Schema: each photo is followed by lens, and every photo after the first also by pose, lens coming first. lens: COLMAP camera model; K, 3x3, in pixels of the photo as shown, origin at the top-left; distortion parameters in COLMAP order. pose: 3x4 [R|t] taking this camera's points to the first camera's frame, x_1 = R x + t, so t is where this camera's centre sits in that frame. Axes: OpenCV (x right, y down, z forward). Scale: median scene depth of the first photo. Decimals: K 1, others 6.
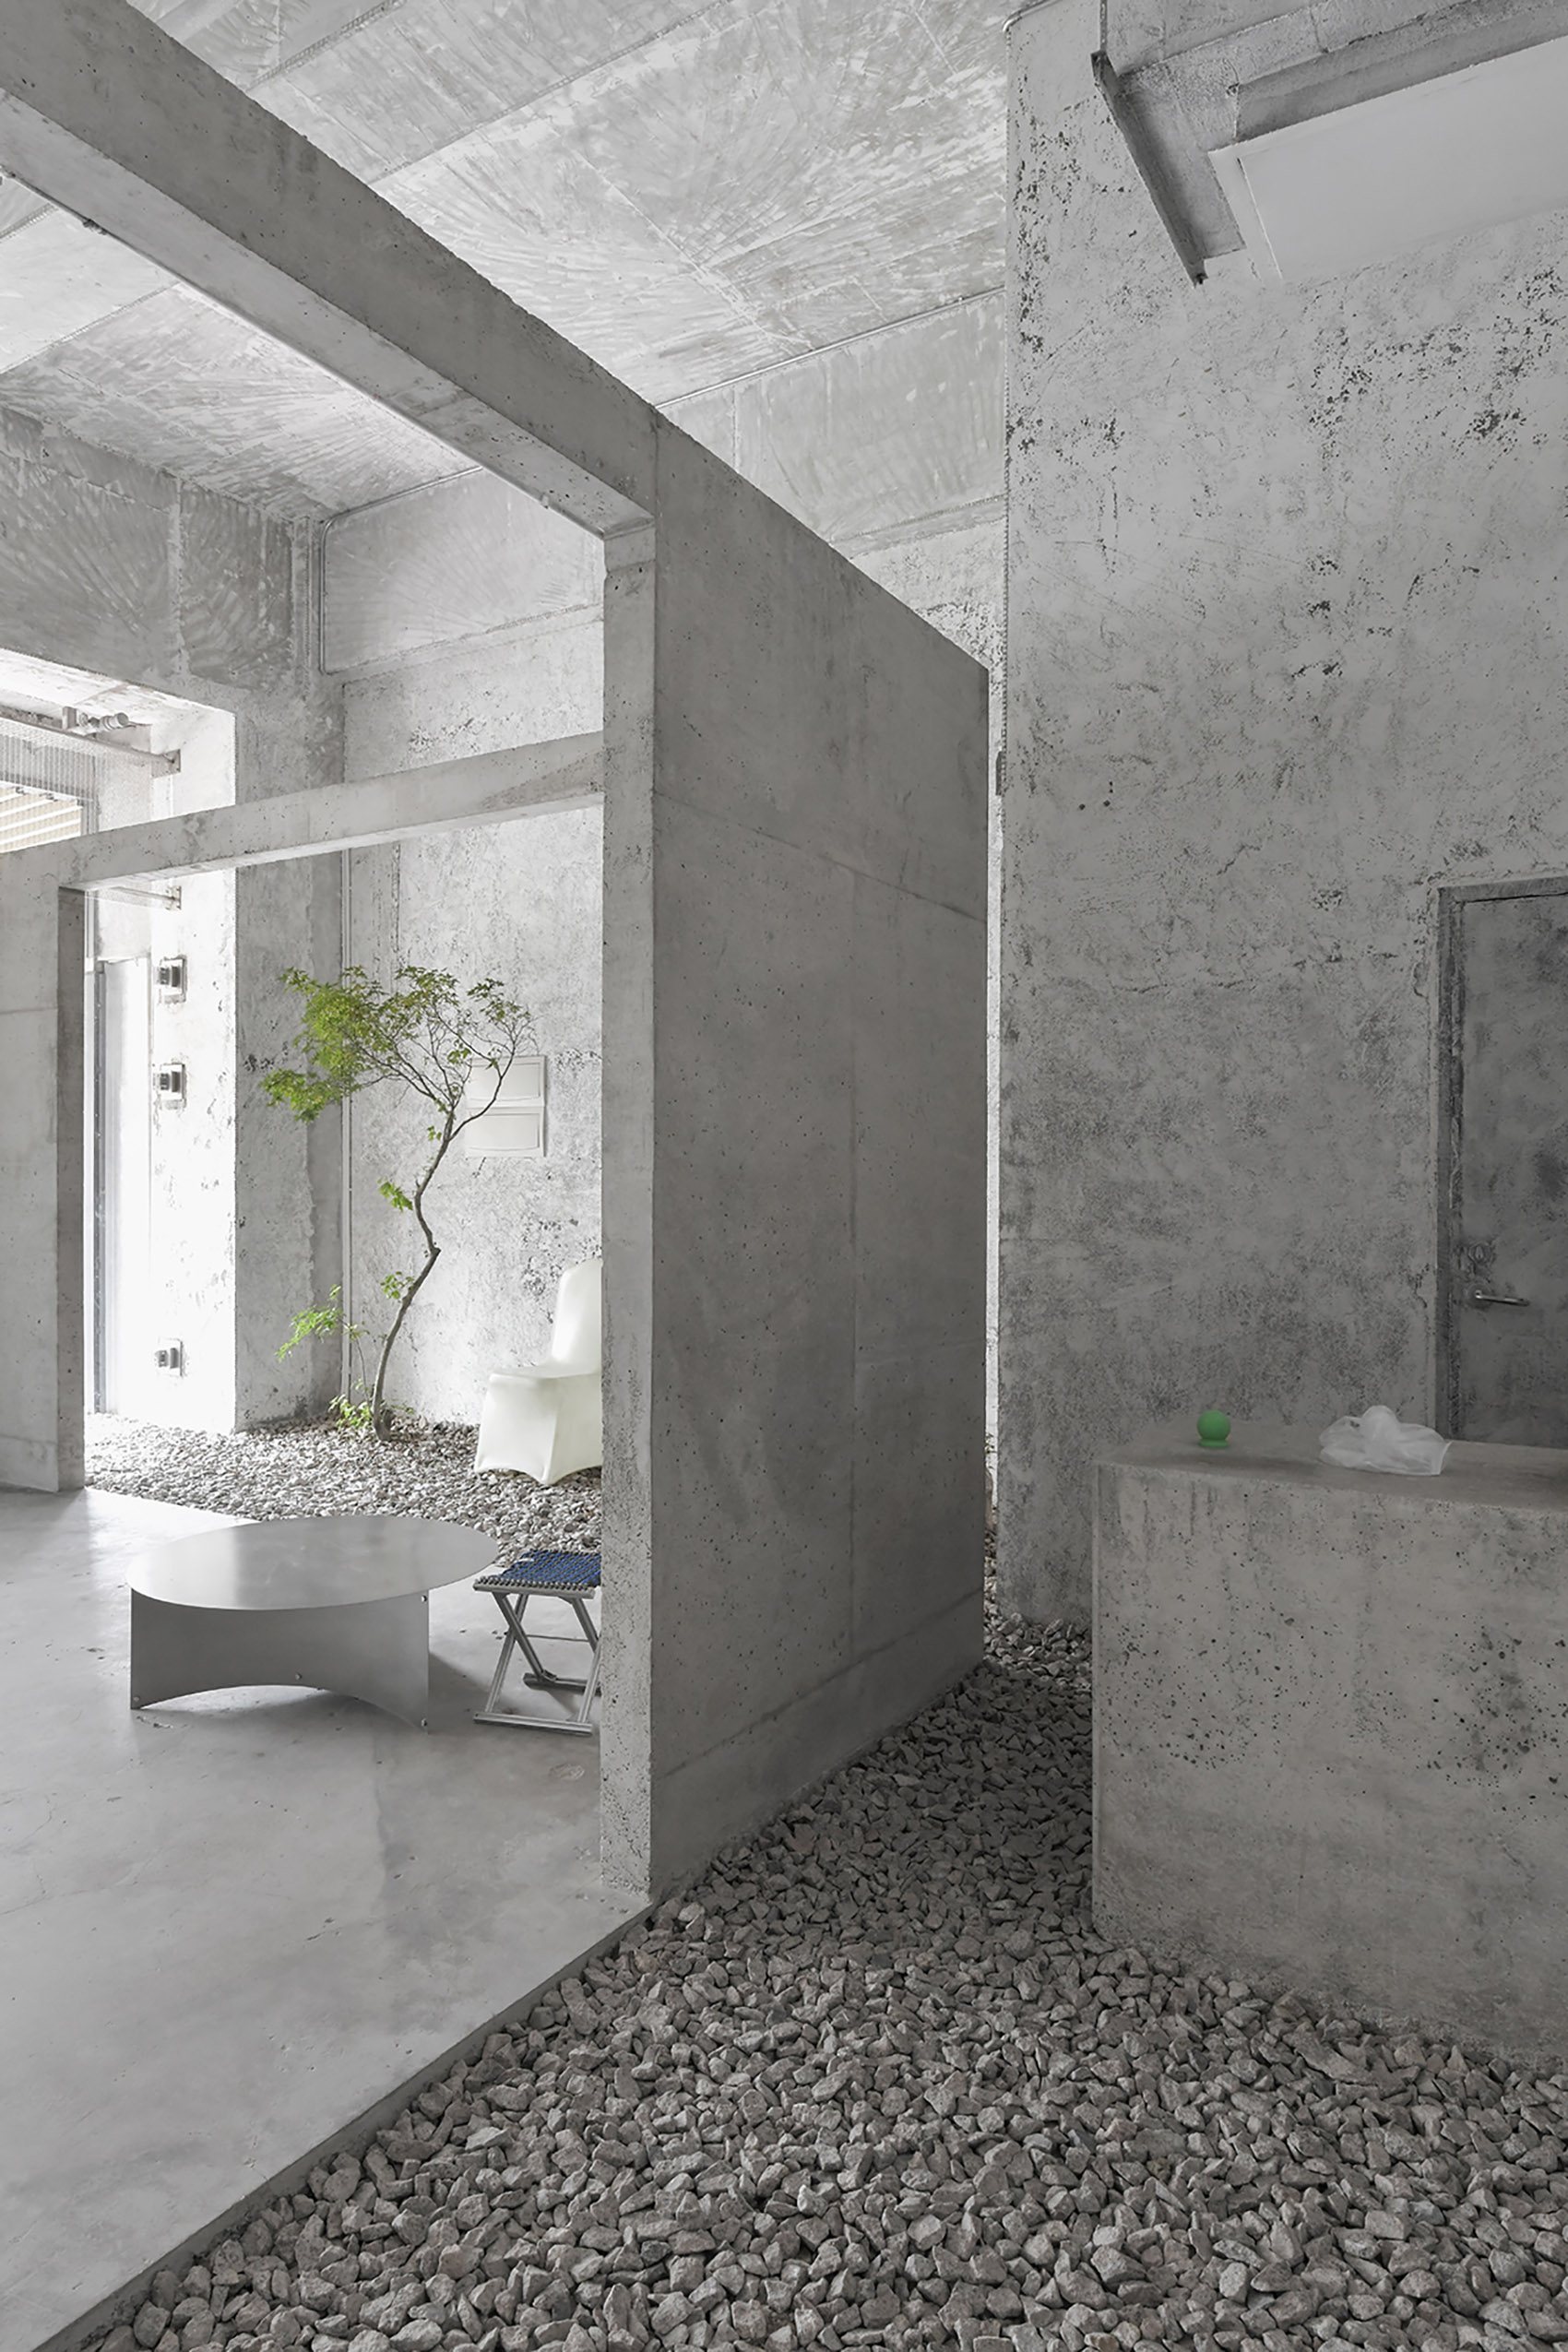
lens RADIAL K [[1435.0, 0, 777.4], [0, 1435.0, 1166.2], [0, 0, 1]] dist [-0.003426, -0.001398]
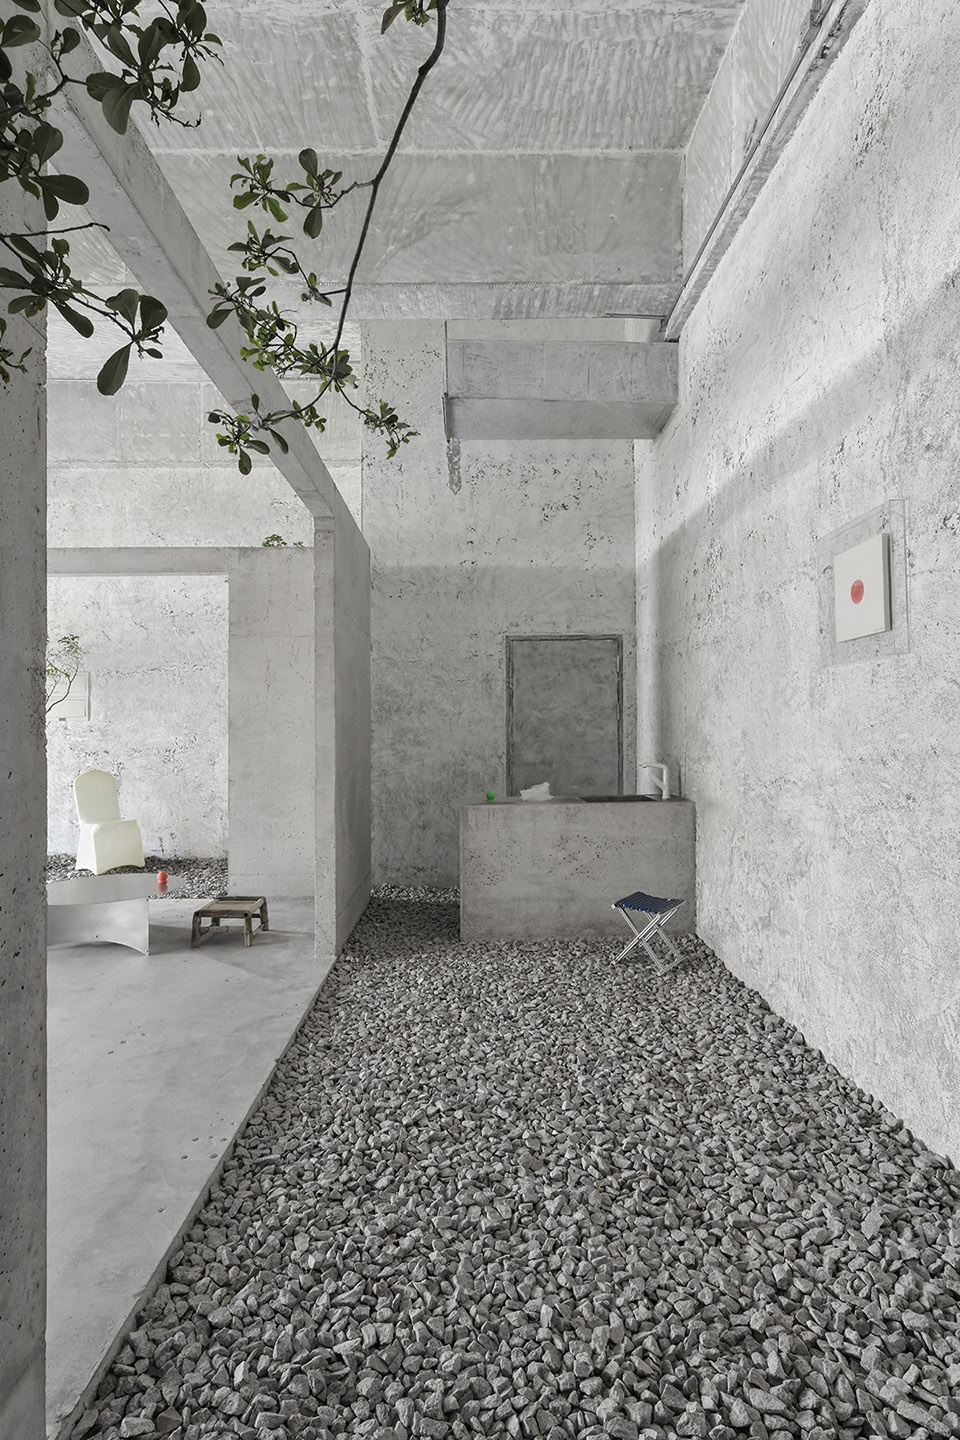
lens RADIAL K [[737.9, 0, 480.0], [0, 737.9, 720.0], [0, 0, 1]] dist [-0.017327, 0.000127]
pose [[0.845451, -0.007044, 0.534007, -0.475412], [0.010511, 0.999939, -0.003452, 0.002142], [-0.533950, 0.008531, 0.845473, -0.374310]]
